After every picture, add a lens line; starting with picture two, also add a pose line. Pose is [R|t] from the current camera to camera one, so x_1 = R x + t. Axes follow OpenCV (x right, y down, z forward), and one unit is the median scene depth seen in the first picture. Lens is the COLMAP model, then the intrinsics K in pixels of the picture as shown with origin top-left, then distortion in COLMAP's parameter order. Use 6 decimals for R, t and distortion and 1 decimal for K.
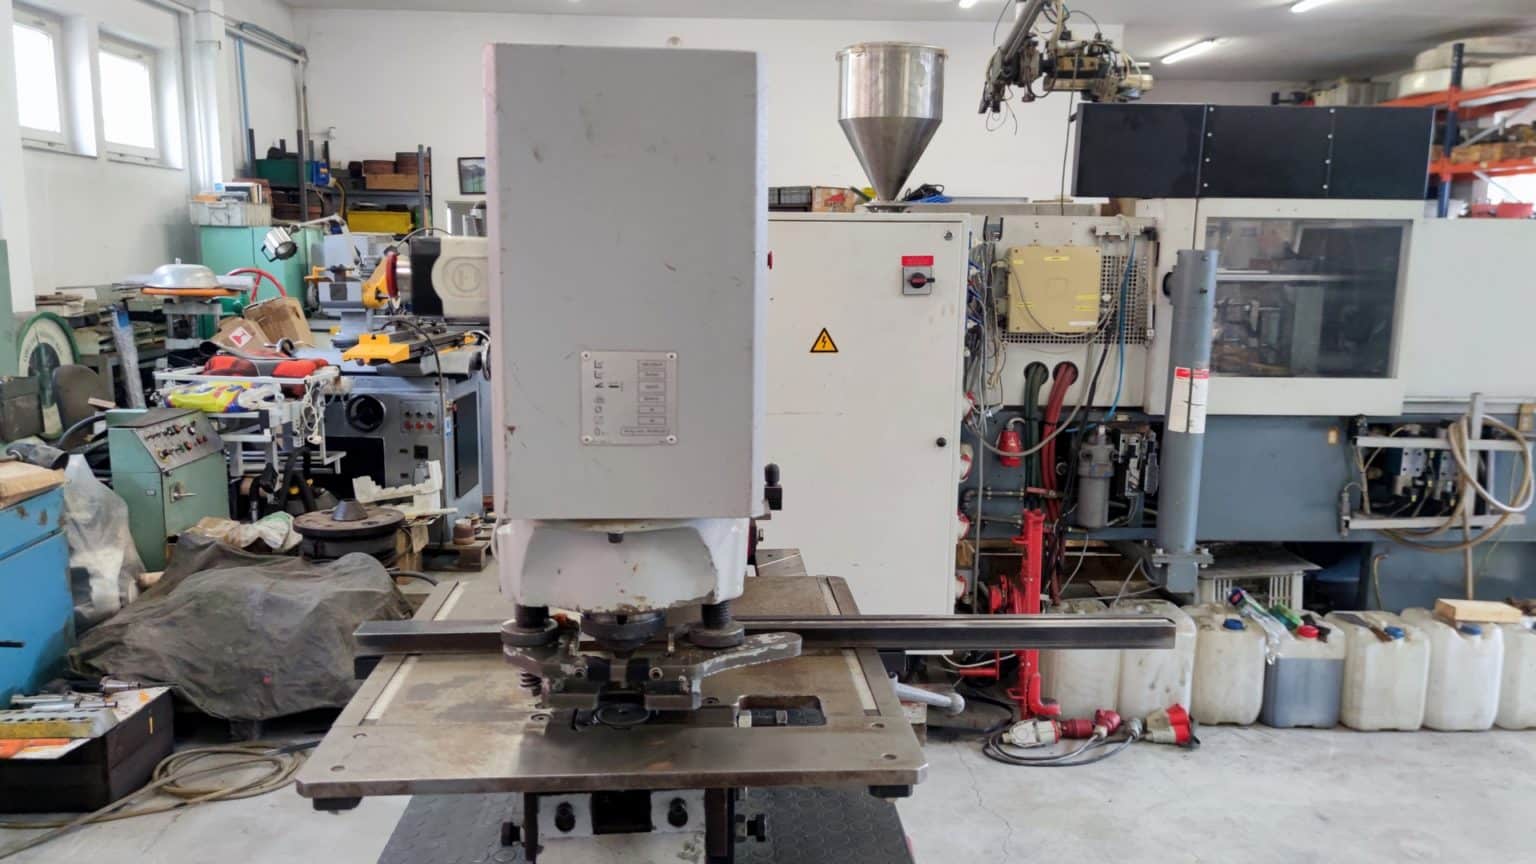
lens RADIAL K [[1213.1, 0, 764.4], [0, 1213.1, 439.2], [0, 0, 1]] dist [0.032998, -0.029050]
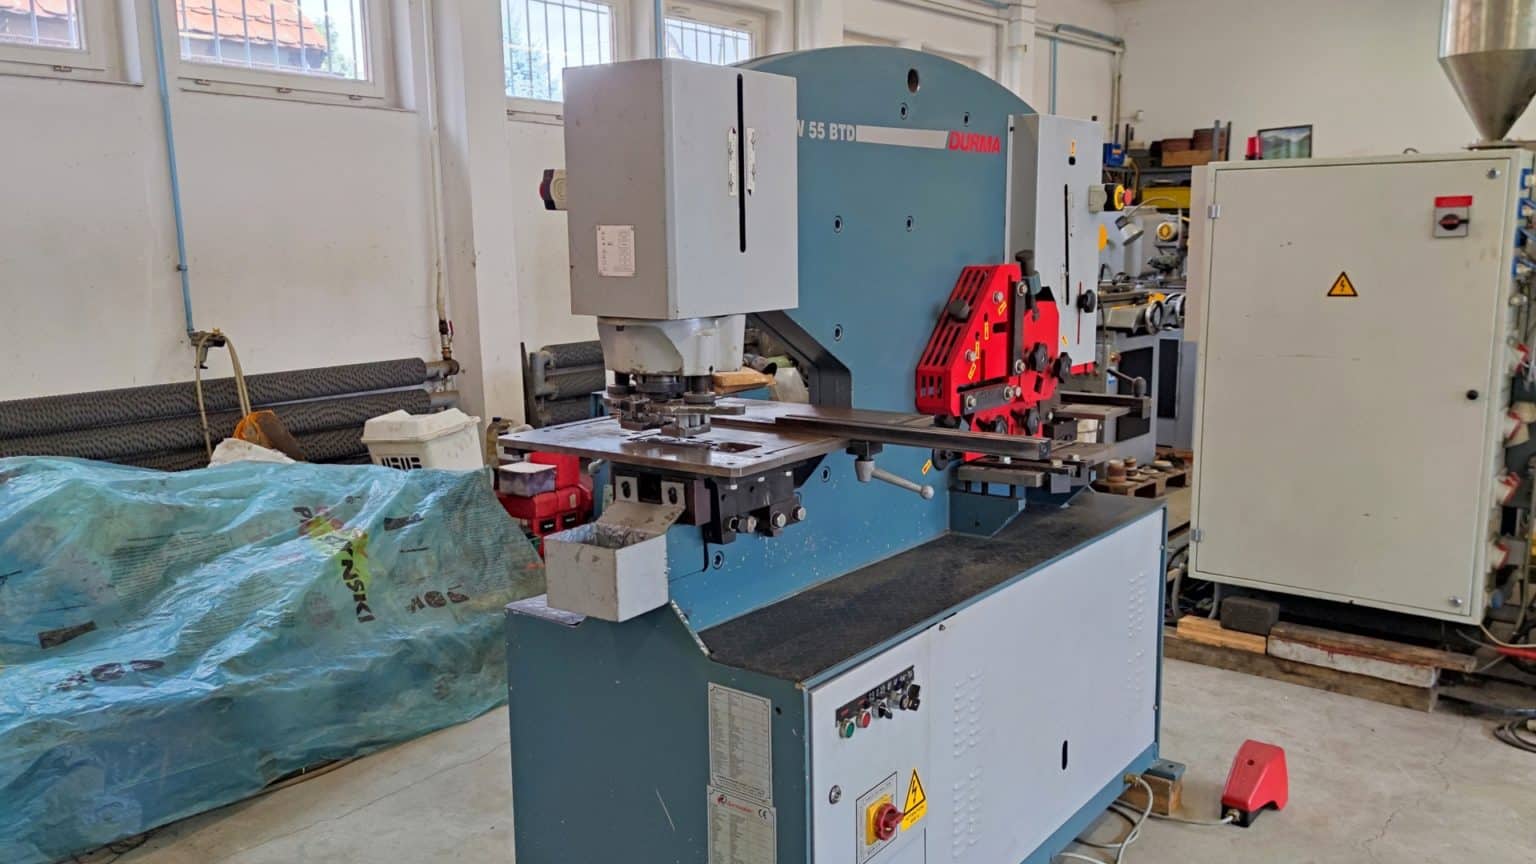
lens RADIAL K [[1213.1, 0, 763.1], [0, 1213.1, 434.9], [0, 0, 1]] dist [0.032998, -0.029050]
pose [[0.758657, 0.088540, -0.645446, 0.215494], [-0.082871, 0.995789, 0.039192, 0.026262], [0.646198, 0.023755, 0.762800, -0.047780]]
